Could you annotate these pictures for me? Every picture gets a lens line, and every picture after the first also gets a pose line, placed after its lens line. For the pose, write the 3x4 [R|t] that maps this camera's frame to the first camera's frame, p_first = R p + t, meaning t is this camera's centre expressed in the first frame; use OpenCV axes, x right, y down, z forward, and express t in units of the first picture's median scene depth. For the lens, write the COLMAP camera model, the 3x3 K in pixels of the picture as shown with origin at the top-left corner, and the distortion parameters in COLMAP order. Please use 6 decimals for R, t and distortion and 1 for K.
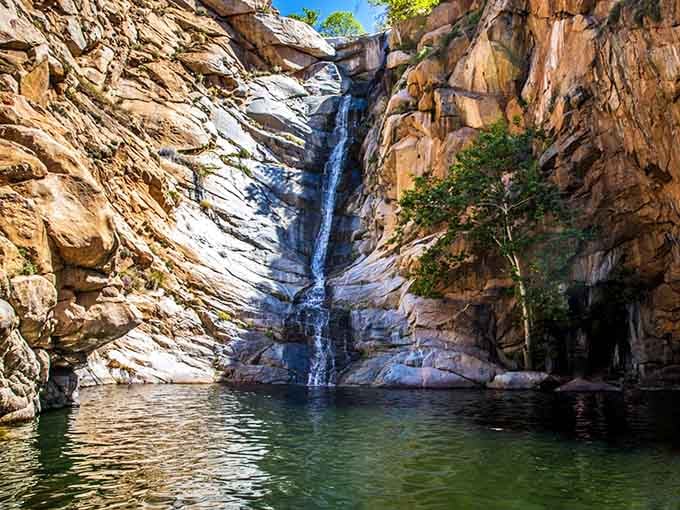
lens RADIAL K [[525.2, 0, 389.3], [0, 525.2, 252.6], [0, 0, 1]] dist [-0.075139, 0.004605]
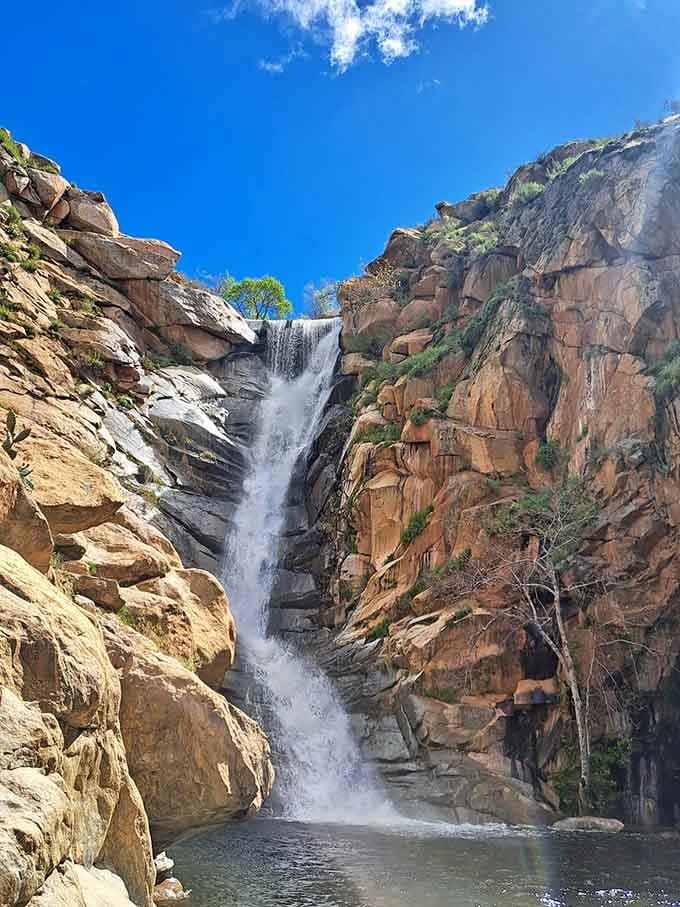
lens RADIAL K [[769.3, 0, 334.7], [0, 769.3, 429.7], [0, 0, 1]] dist [0.077073, -0.007323]
pose [[0.989999, 0.071934, 0.121359, -0.182845], [-0.044687, 0.975839, -0.213873, -0.037930], [-0.133811, 0.206311, 0.969294, -0.104105]]
